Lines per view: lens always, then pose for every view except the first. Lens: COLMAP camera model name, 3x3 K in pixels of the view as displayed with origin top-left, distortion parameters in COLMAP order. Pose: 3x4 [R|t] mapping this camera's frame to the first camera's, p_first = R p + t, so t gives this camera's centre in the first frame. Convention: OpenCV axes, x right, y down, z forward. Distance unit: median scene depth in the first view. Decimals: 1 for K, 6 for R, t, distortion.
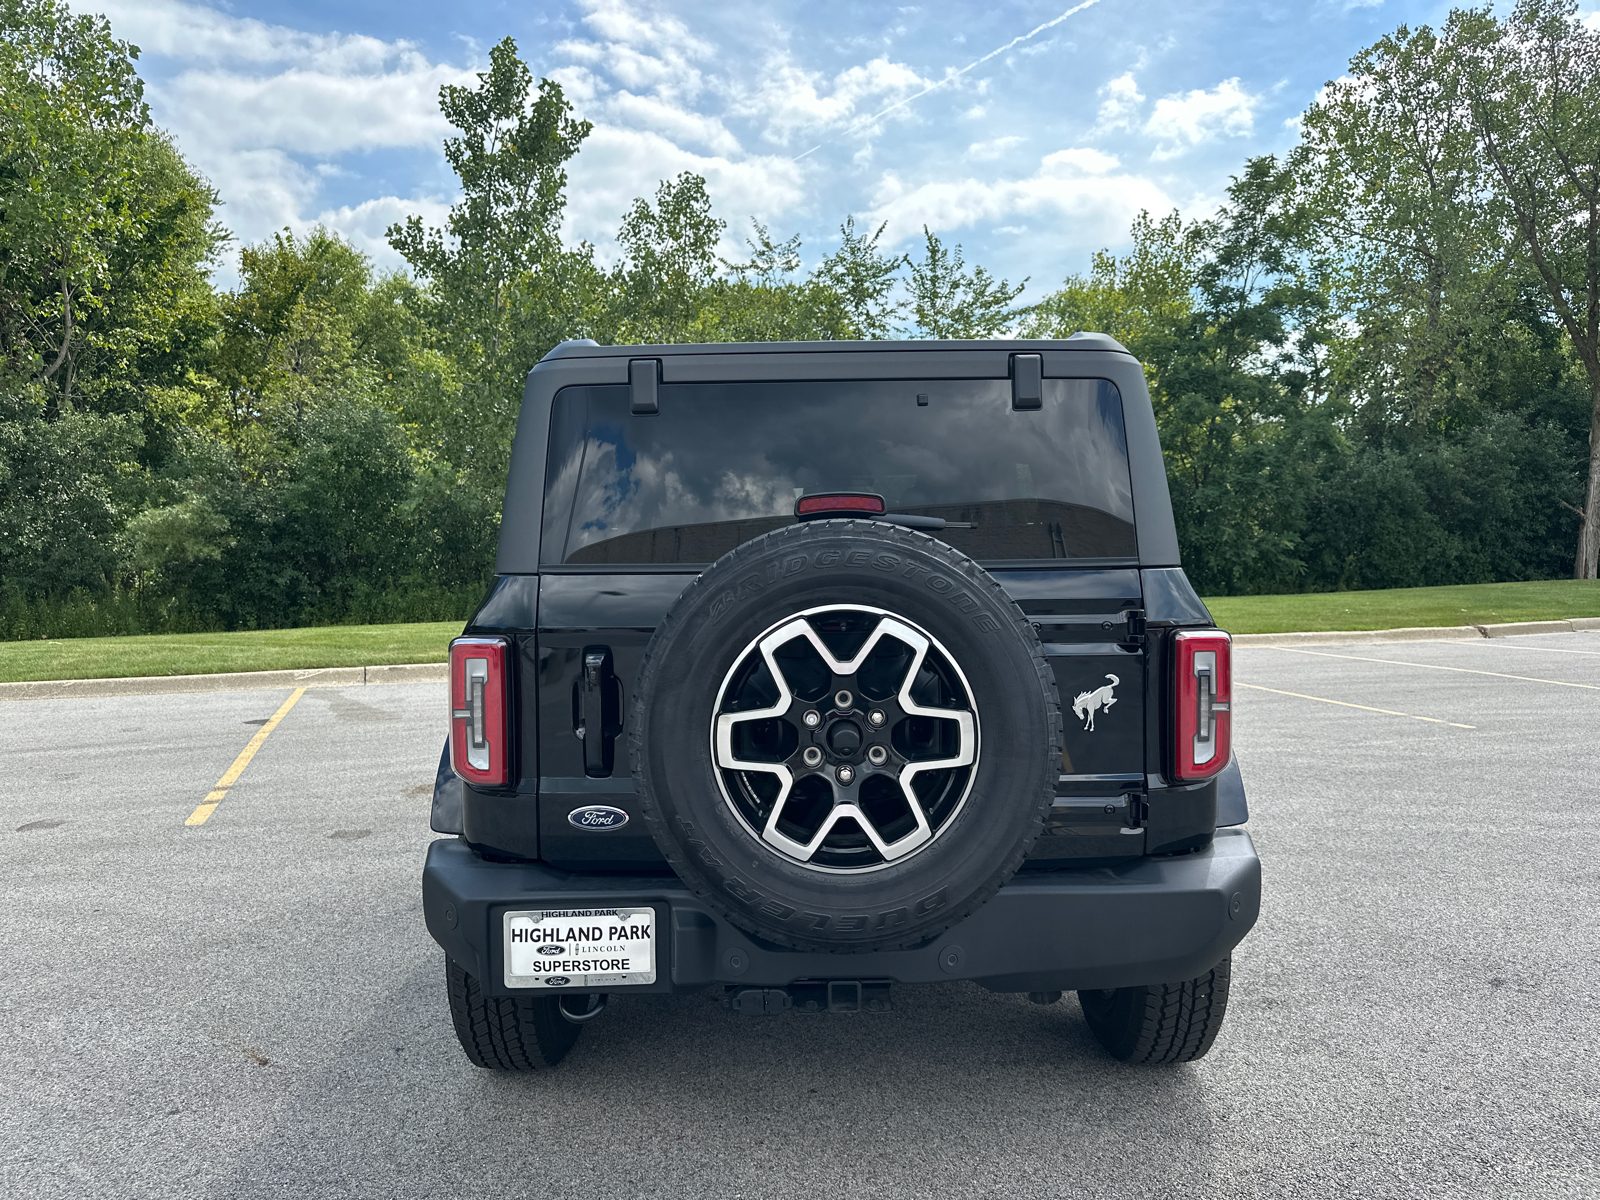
lens RADIAL K [[1136.7, 0, 803.6], [0, 1136.7, 607.5], [0, 0, 1]] dist [0.039039, -0.047384]
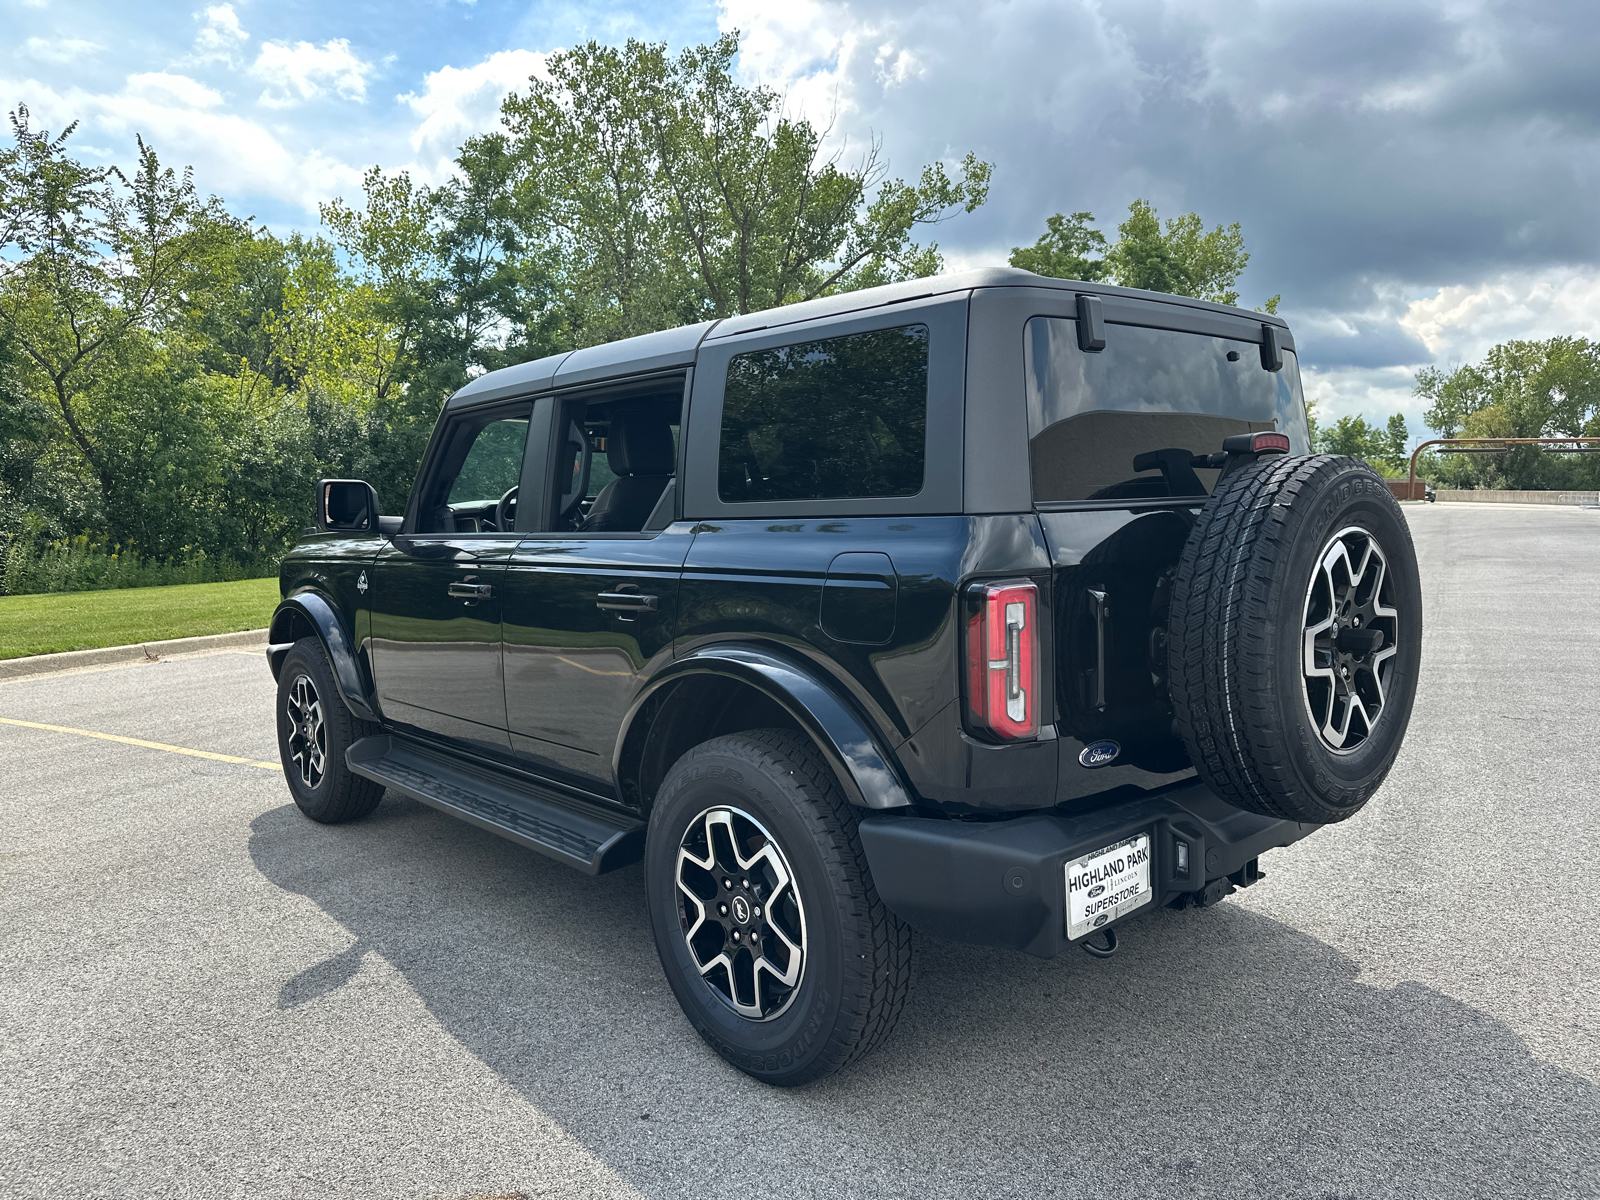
lens RADIAL K [[1129.6, 0, 798.2], [0, 1129.6, 595.4], [0, 0, 1]] dist [0.039804, -0.035047]
pose [[0.745497, -0.066747, 0.663158, -0.104023], [0.055008, 0.997740, 0.038585, -0.000726], [-0.664235, 0.007714, 0.747484, 0.043284]]
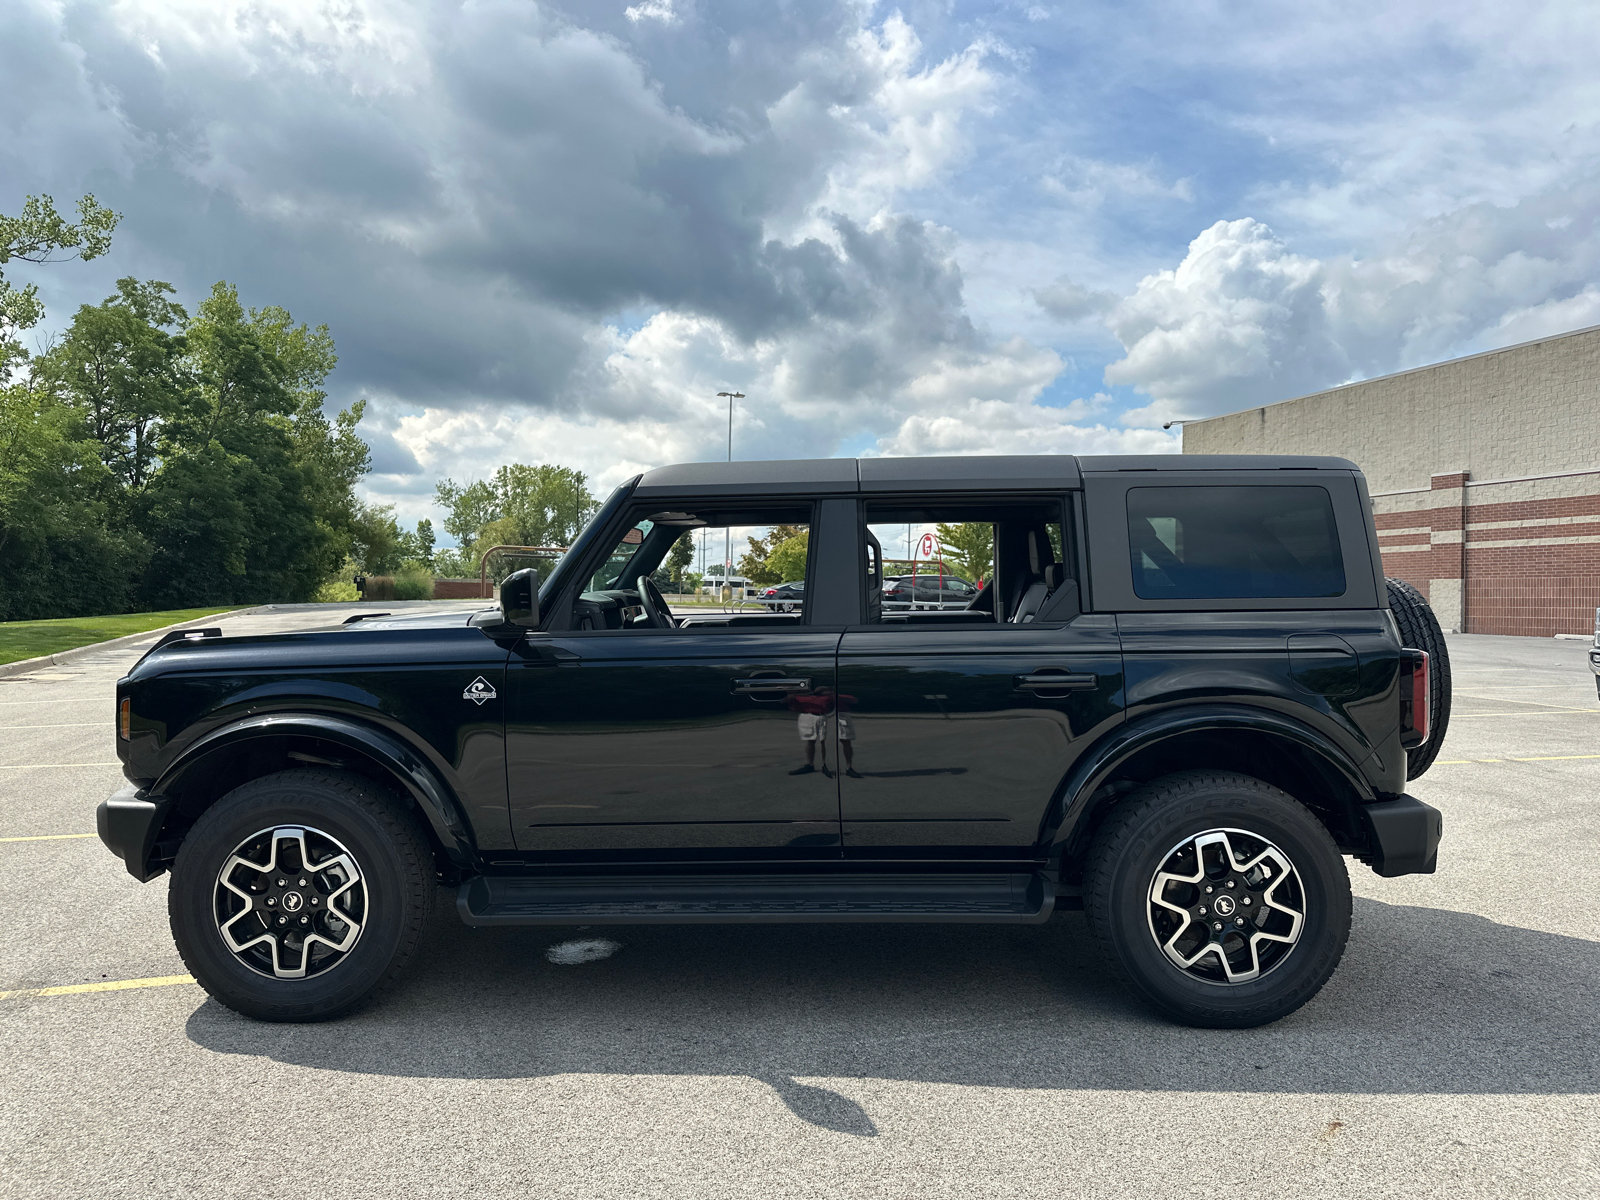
lens RADIAL K [[1129.6, 0, 798.2], [0, 1129.6, 595.4], [0, 0, 1]] dist [0.039804, -0.035047]
pose [[-0.004008, -0.006055, 0.999974, -0.188447], [0.059920, 0.998183, 0.006284, -0.011685], [-0.998195, 0.059943, -0.003638, 0.186360]]
